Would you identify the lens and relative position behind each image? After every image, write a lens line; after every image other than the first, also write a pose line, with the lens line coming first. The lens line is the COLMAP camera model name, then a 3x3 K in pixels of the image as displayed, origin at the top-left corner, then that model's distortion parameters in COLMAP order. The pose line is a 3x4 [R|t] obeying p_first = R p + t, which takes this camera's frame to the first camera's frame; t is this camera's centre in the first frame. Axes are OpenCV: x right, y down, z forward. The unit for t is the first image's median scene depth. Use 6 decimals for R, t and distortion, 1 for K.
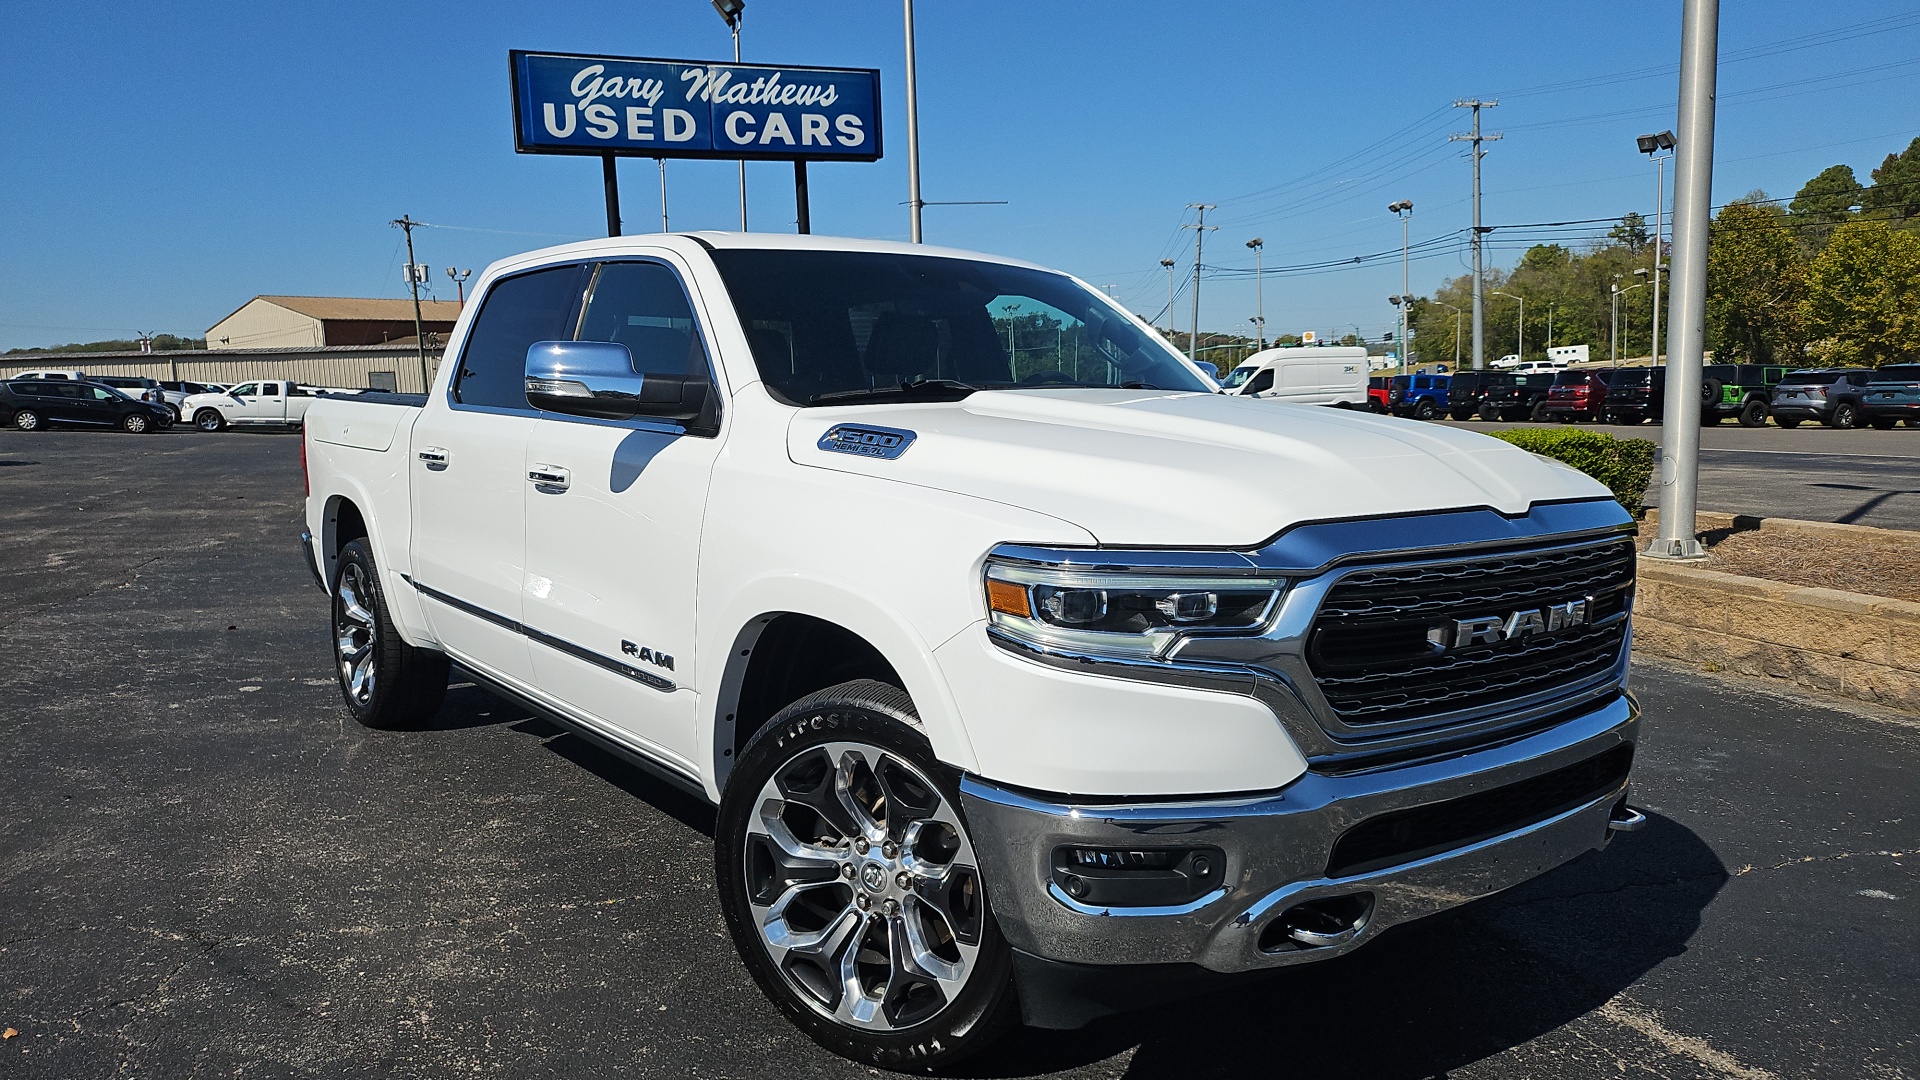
lens RADIAL K [[1347.7, 0, 960.0], [0, 1347.7, 540.0], [0, 0, 1]] dist [0.052652, -0.058541]
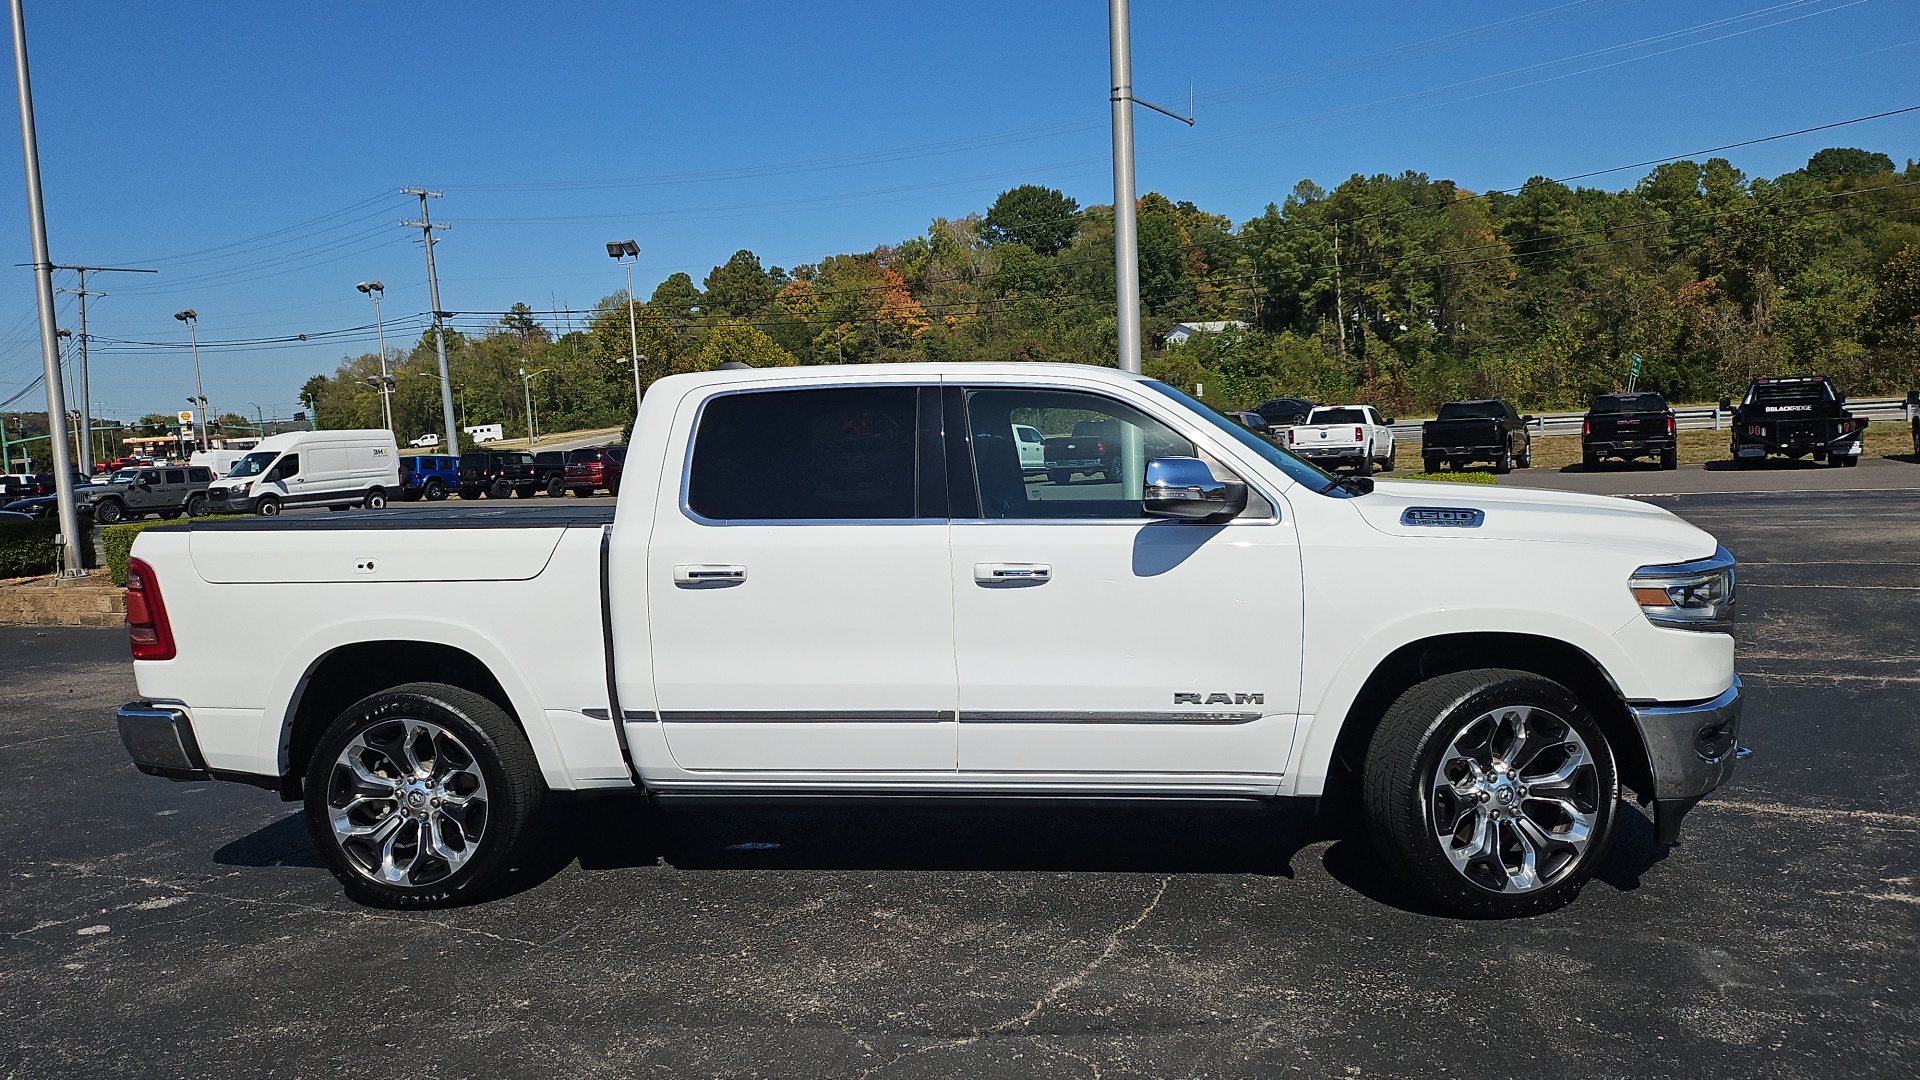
lens RADIAL K [[1332.8, 0, 966.8], [0, 1332.8, 540.7], [0, 0, 1]] dist [0.051925, -0.052110]
pose [[0.715678, -0.071800, 0.694730, -0.079334], [0.110450, 0.993820, -0.011070, -0.004762], [-0.689642, 0.084655, 0.719185, 0.014889]]
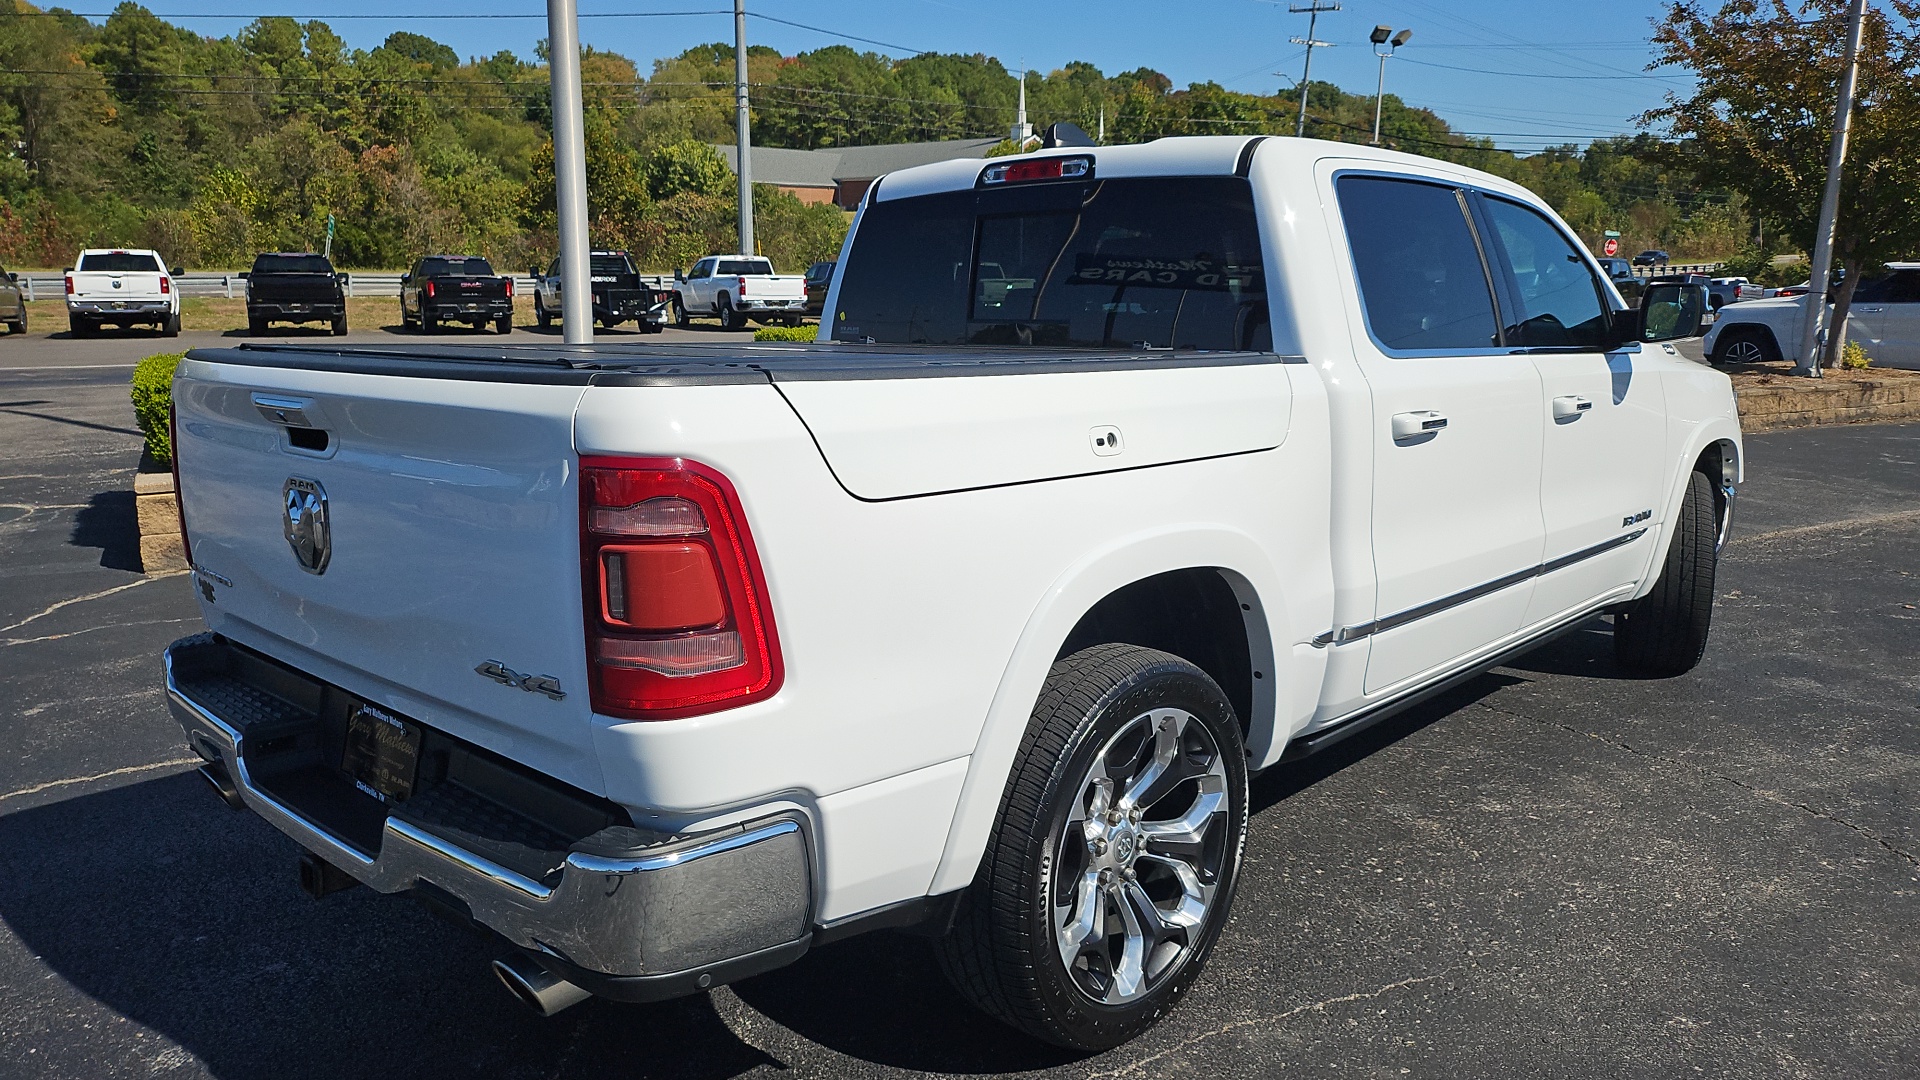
lens RADIAL K [[1347.7, 0, 960.0], [0, 1347.7, 540.0], [0, 0, 1]] dist [0.052652, -0.058541]
pose [[-0.149054, -0.177278, 0.972808, -0.091357], [0.107340, 0.975084, 0.194139, -0.014511], [-0.982986, 0.133359, -0.126311, 0.115291]]
